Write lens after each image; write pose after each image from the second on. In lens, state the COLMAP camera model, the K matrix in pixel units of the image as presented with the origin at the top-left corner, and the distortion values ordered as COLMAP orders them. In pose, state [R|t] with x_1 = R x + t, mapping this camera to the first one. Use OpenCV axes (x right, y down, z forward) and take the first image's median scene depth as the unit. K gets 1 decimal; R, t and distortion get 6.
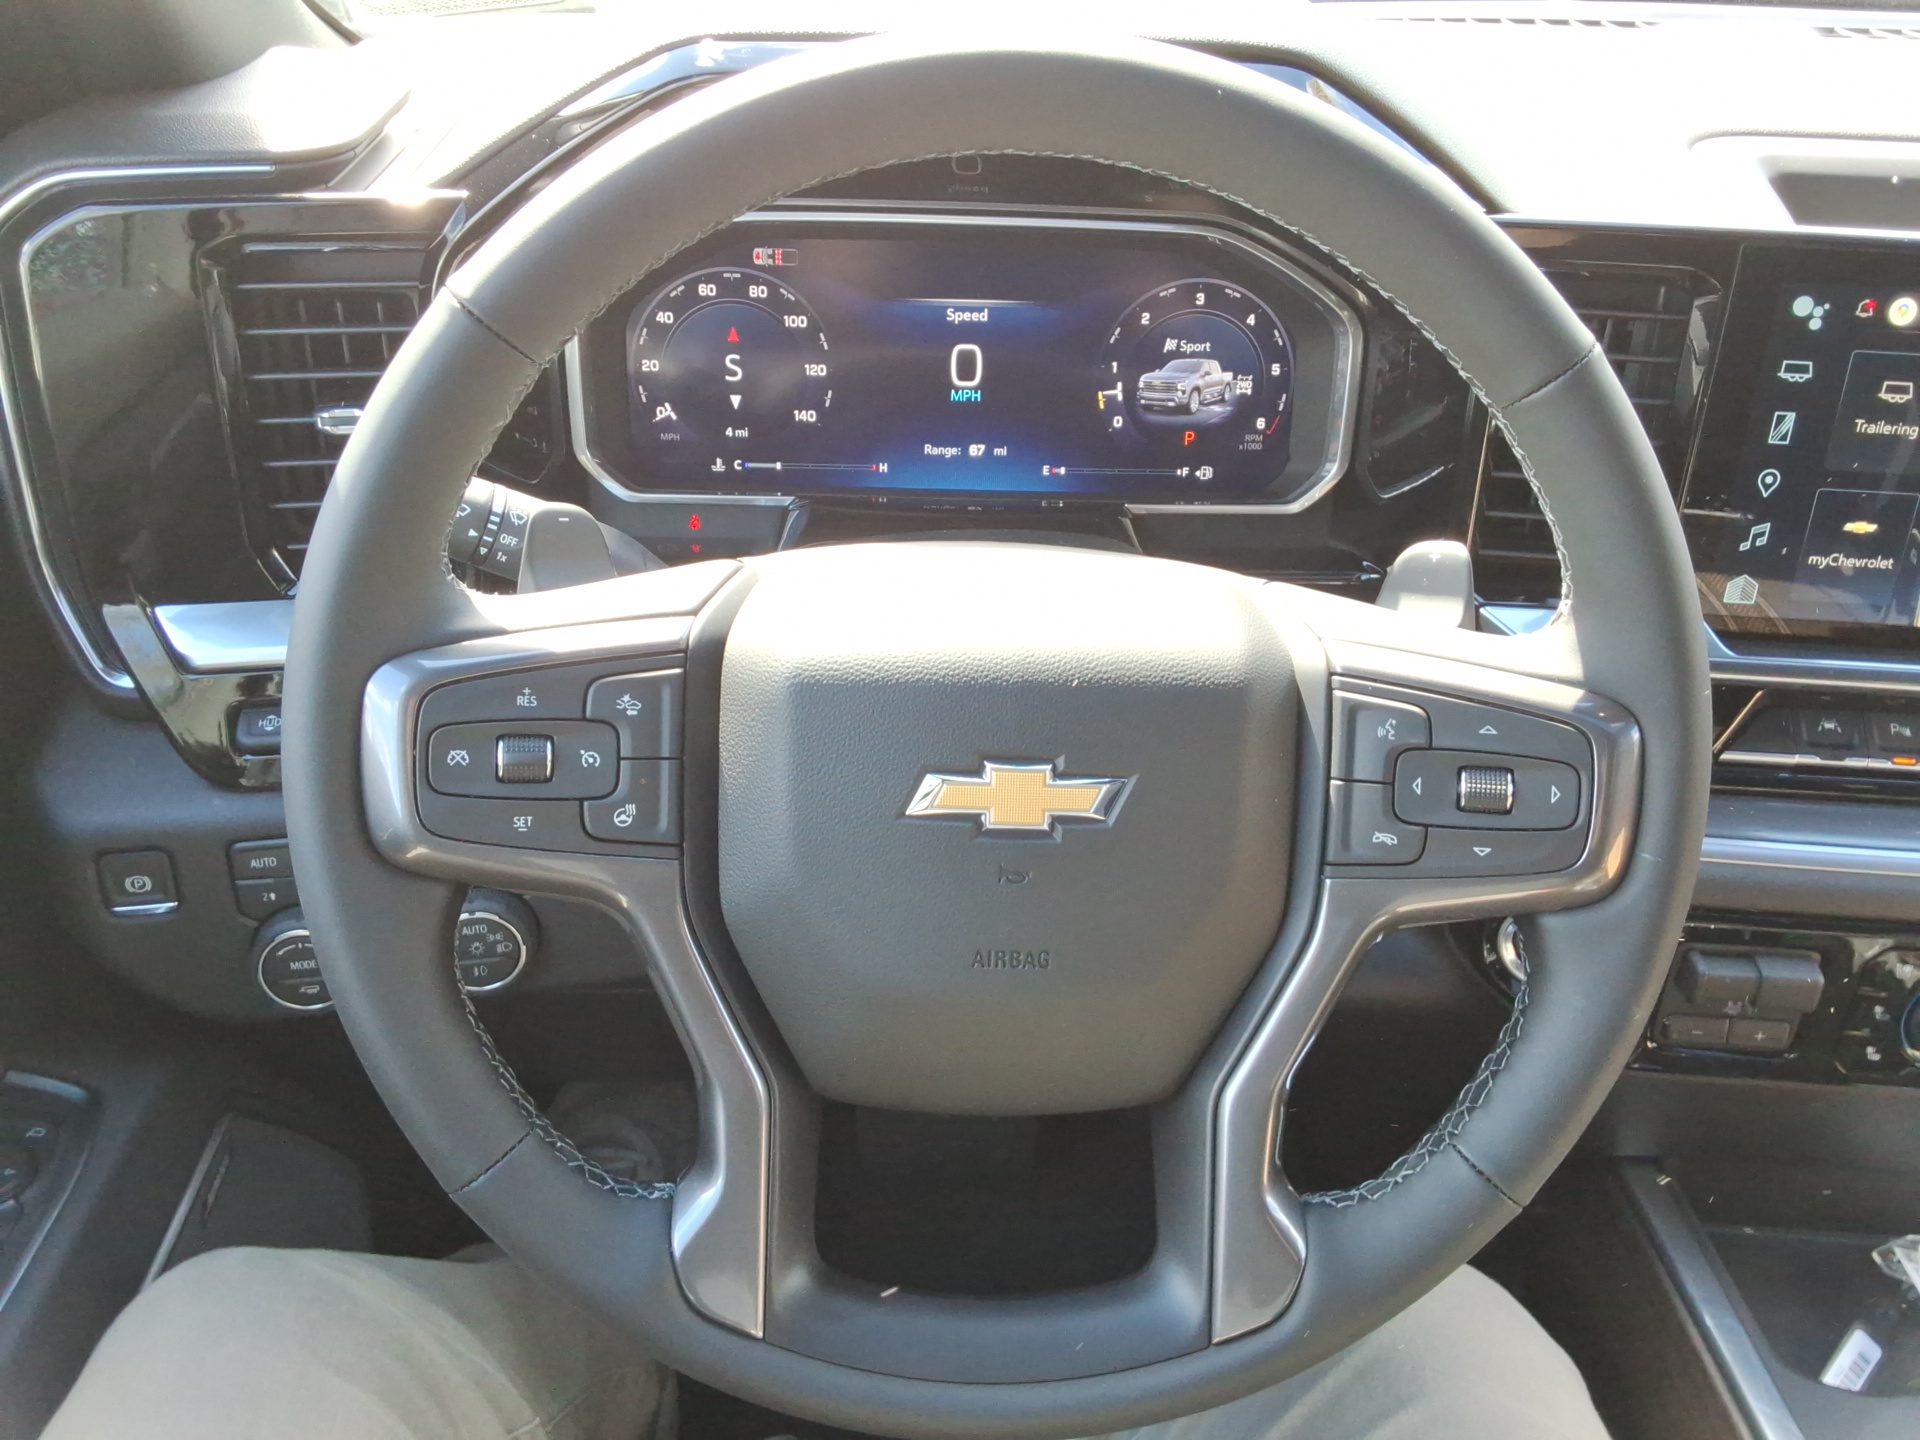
lens RADIAL K [[1536.9, 0, 968.6], [0, 1536.9, 703.7], [0, 0, 1]] dist [0.127652, -0.207976]
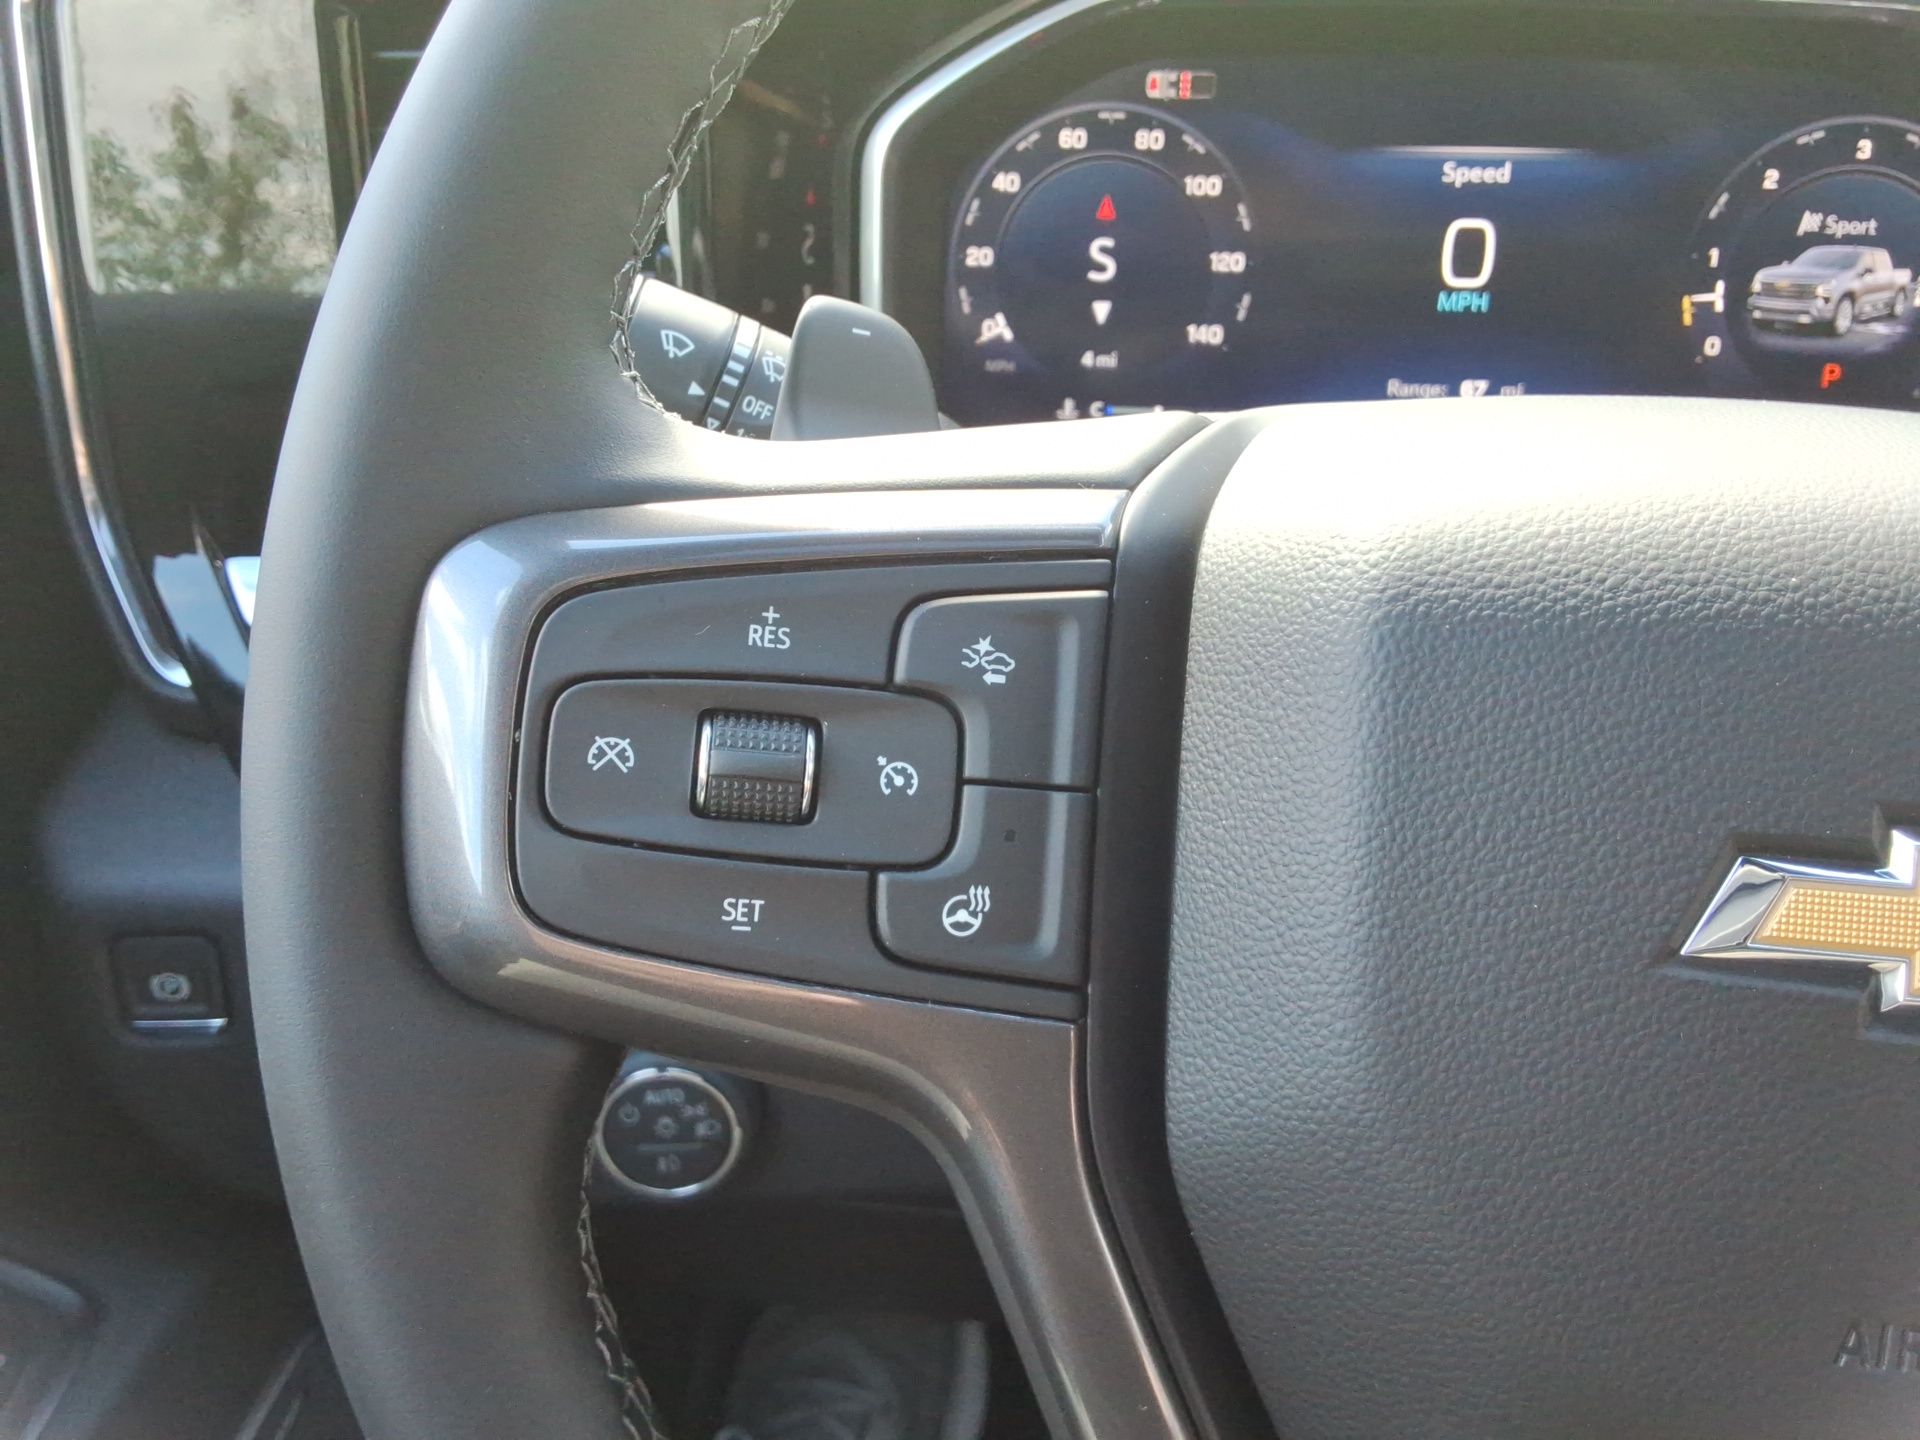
lens RADIAL K [[1543.0, 0, 974.8], [0, 1543.0, 705.3], [0, 0, 1]] dist [0.128601, -0.207220]
pose [[0.987974, 0.042396, -0.148694, -0.100644], [-0.055418, 0.994876, -0.084556, 0.032739], [0.144347, 0.091780, 0.985262, 0.360814]]
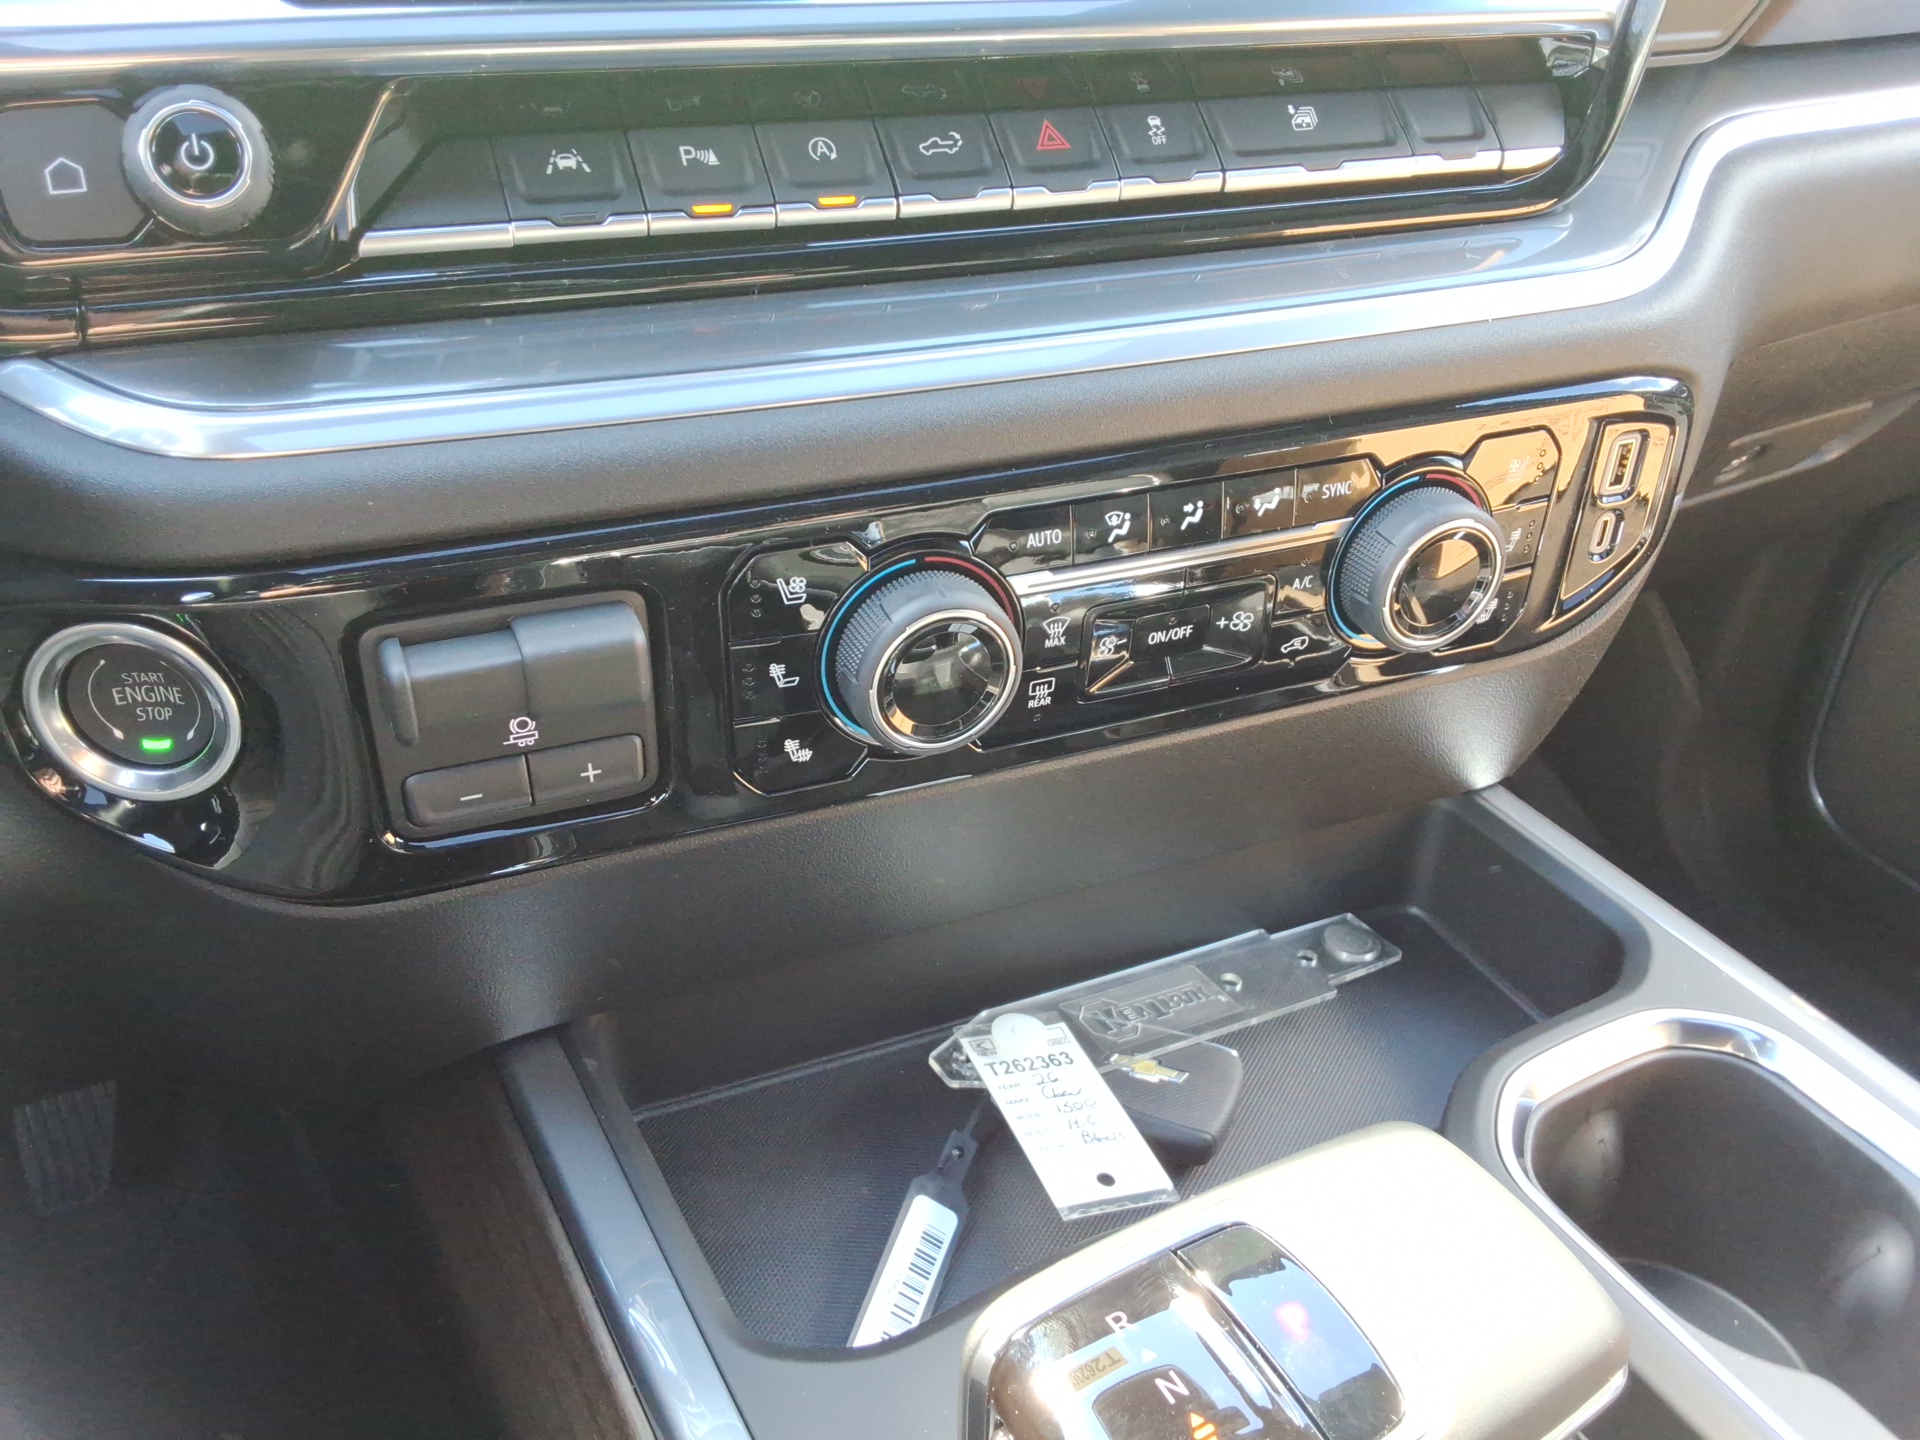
lens RADIAL K [[1543.0, 0, 974.8], [0, 1543.0, 705.3], [0, 0, 1]] dist [0.128601, -0.207220]
pose [[0.883747, -0.240667, 0.401337, 0.398913], [0.208117, 0.970268, 0.123557, 0.146426], [-0.419141, -0.025668, 0.907558, 0.445480]]
